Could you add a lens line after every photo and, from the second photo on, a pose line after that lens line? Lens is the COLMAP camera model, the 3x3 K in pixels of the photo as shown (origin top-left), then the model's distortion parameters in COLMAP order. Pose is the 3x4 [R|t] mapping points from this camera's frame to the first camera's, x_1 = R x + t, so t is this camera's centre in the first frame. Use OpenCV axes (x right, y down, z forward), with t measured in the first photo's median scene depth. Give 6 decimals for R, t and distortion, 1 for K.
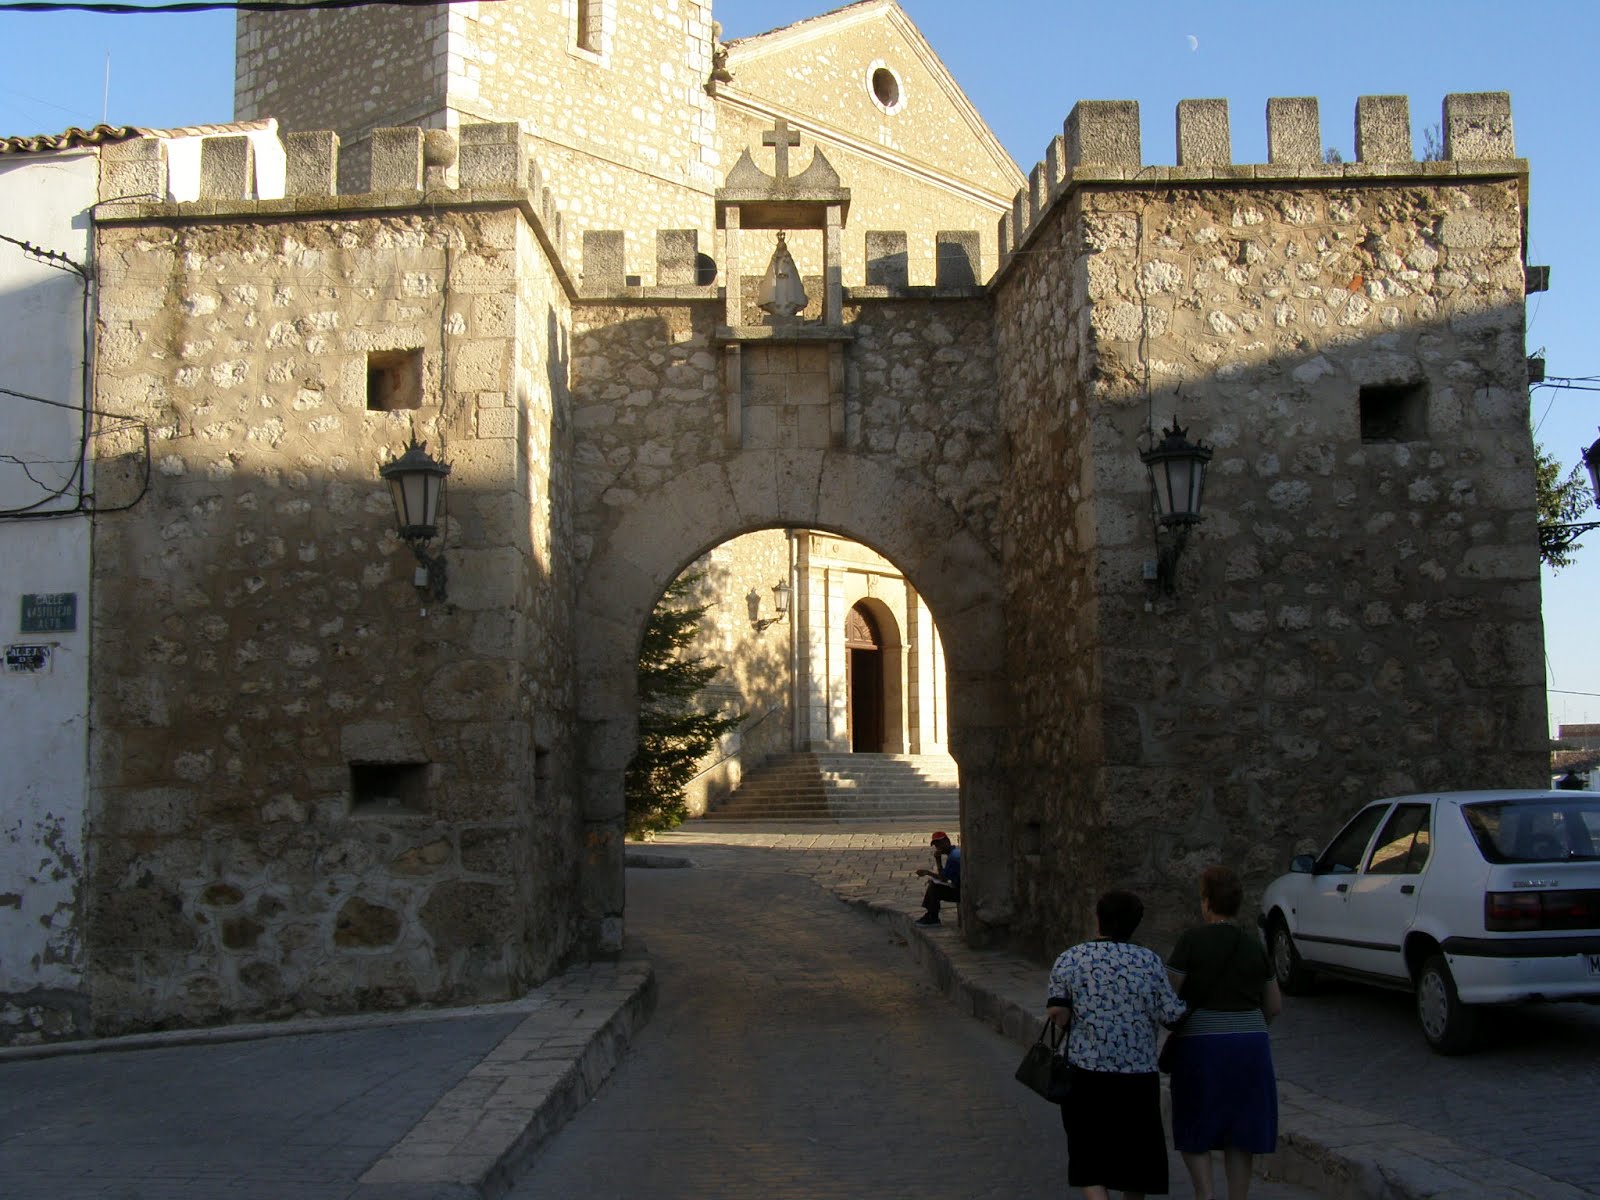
lens RADIAL K [[1549.0, 0, 800.0], [0, 1549.0, 600.0], [0, 0, 1]] dist [-0.032384, 0.007056]
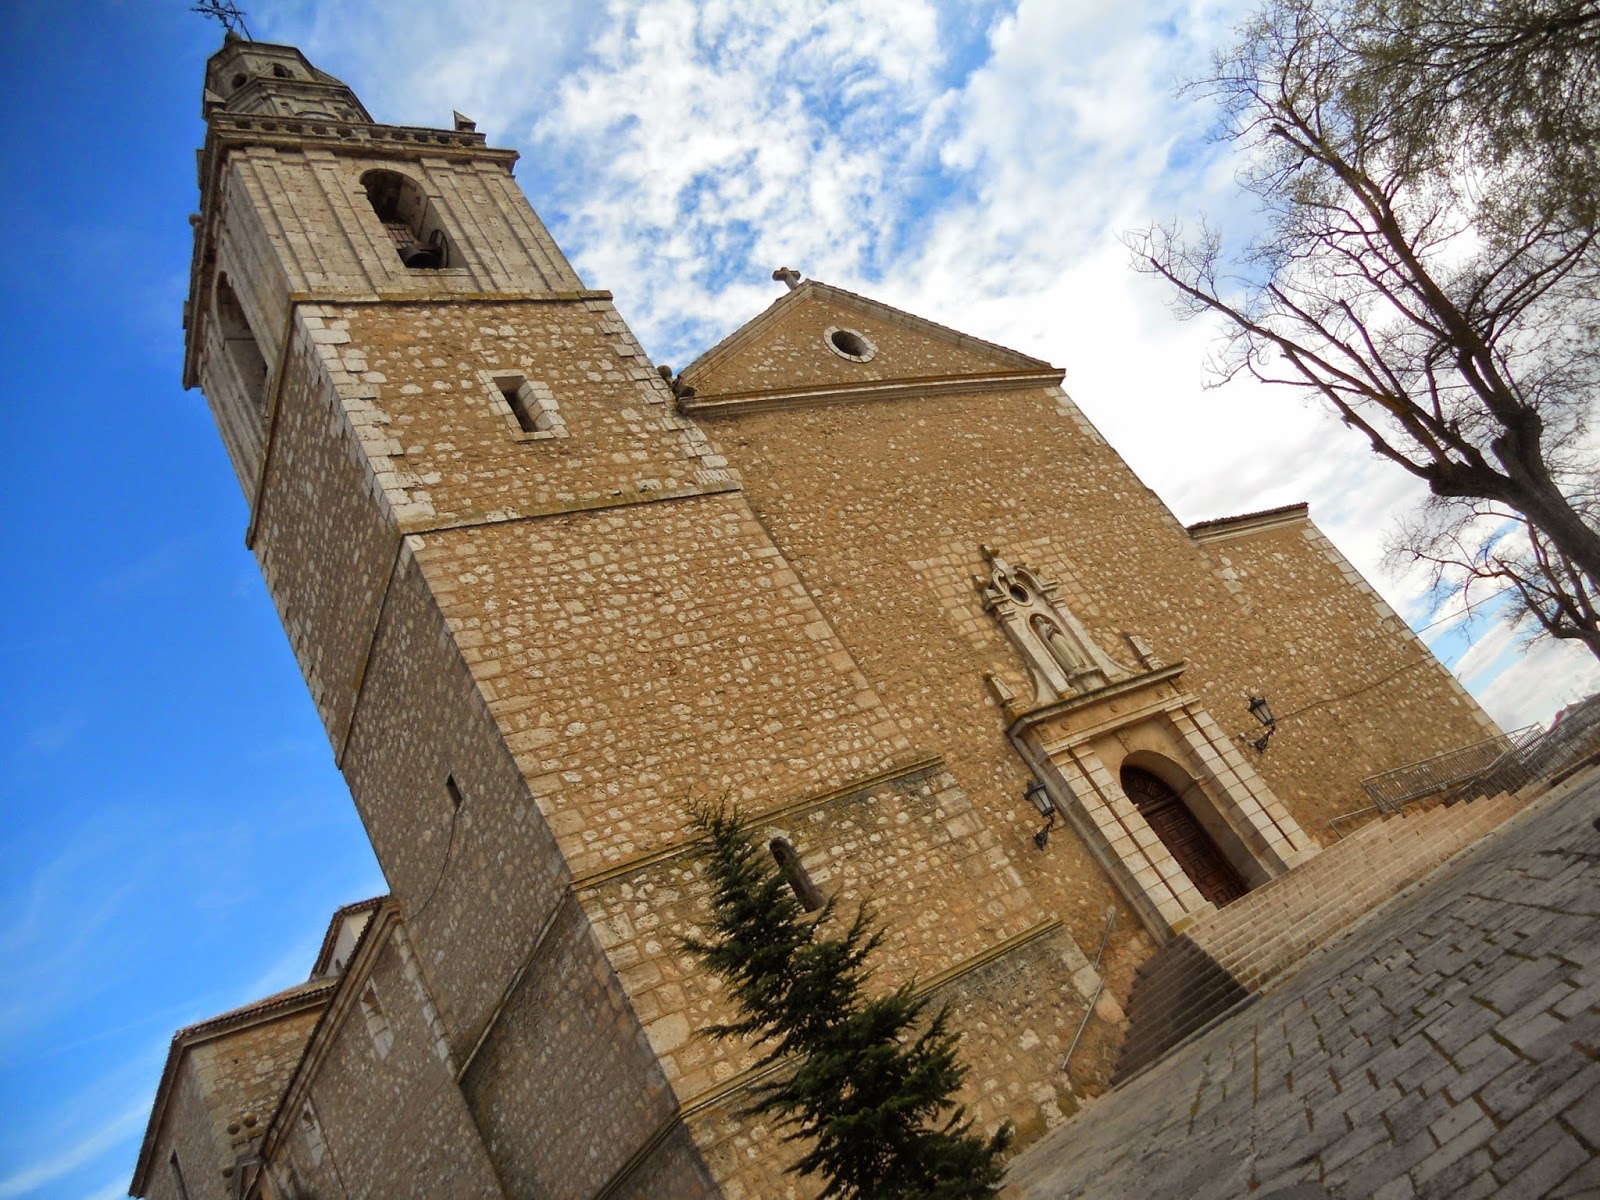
lens RADIAL K [[1221.3, 0, 800.0], [0, 1221.3, 600.0], [0, 0, 1]] dist [-0.037325, 0.004273]
pose [[0.814031, -0.574100, -0.088107, 0.031746], [0.529077, 0.795519, -0.295343, 0.414053], [0.239647, 0.193803, 0.951320, 3.308169]]
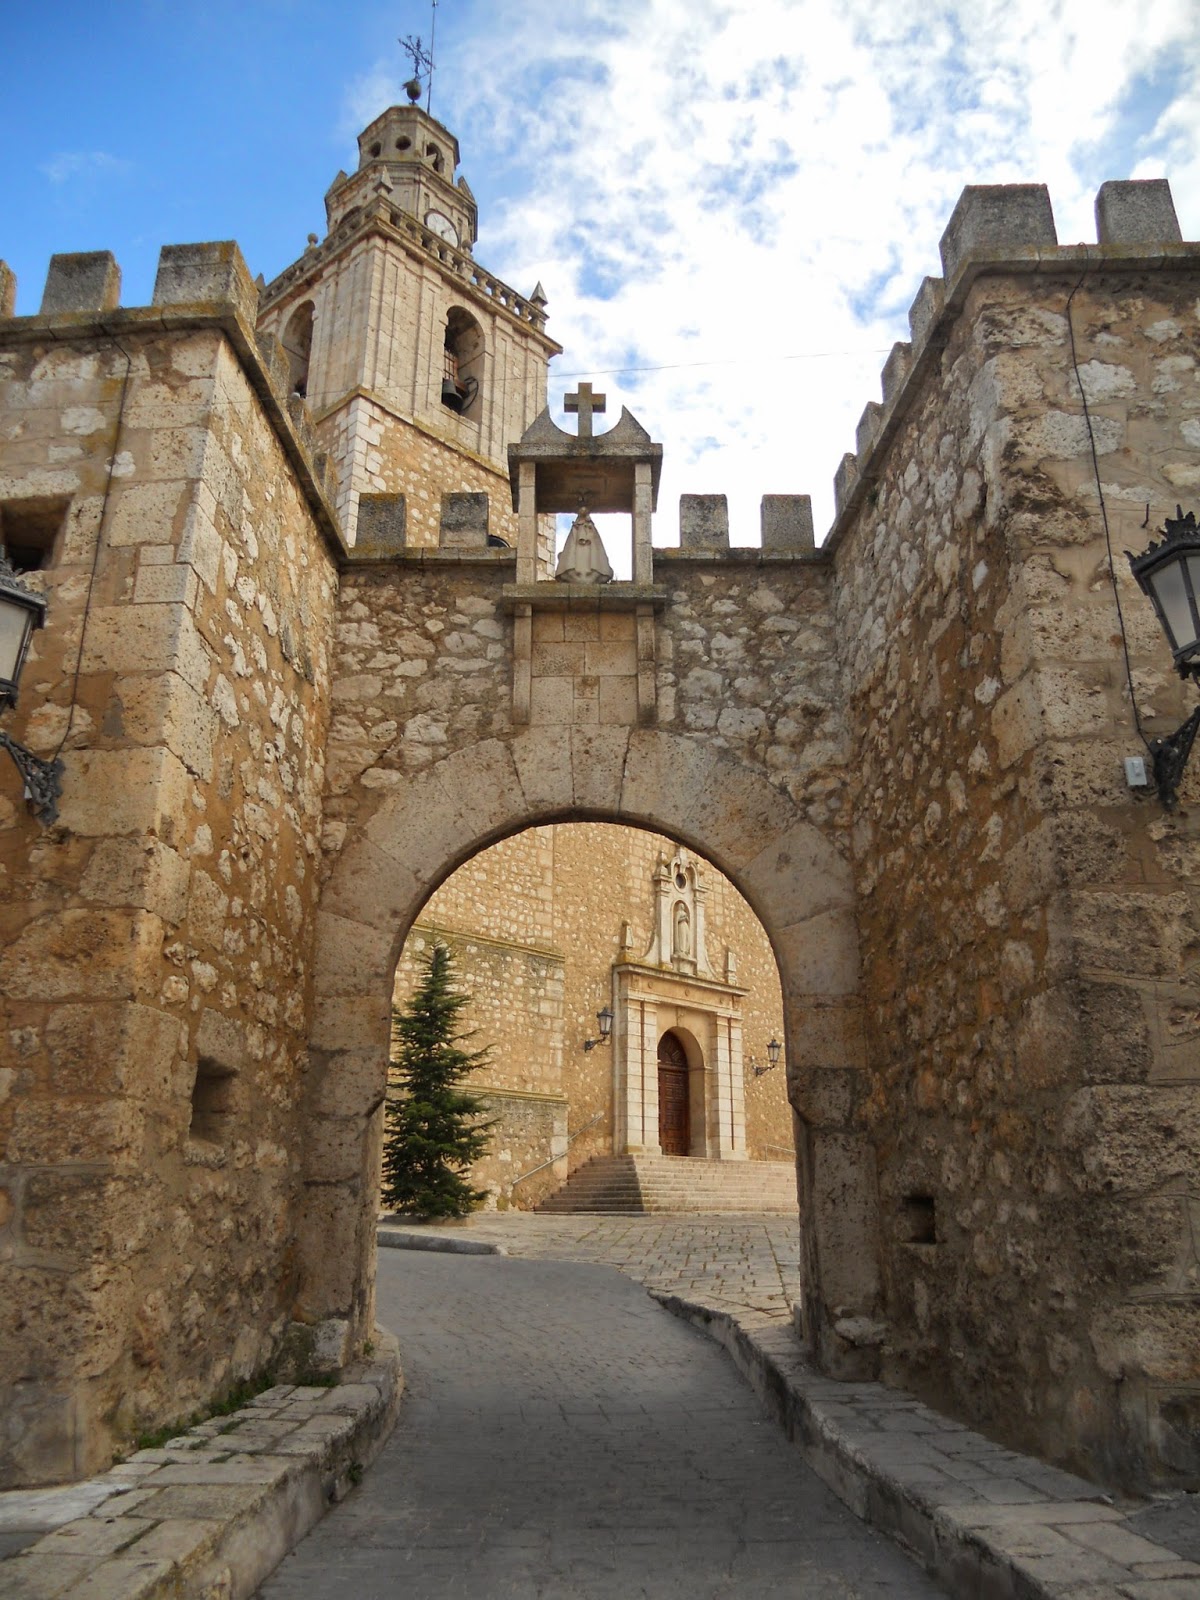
lens RADIAL K [[1221.3, 0, 576.8], [0, 1221.3, 802.7], [0, 0, 1]] dist [-0.037325, 0.004273]
pose [[0.999257, 0.006687, -0.037949, 0.011810], [-0.013625, 0.982524, -0.185639, 0.063707], [0.036044, 0.186018, 0.981885, 0.363980]]
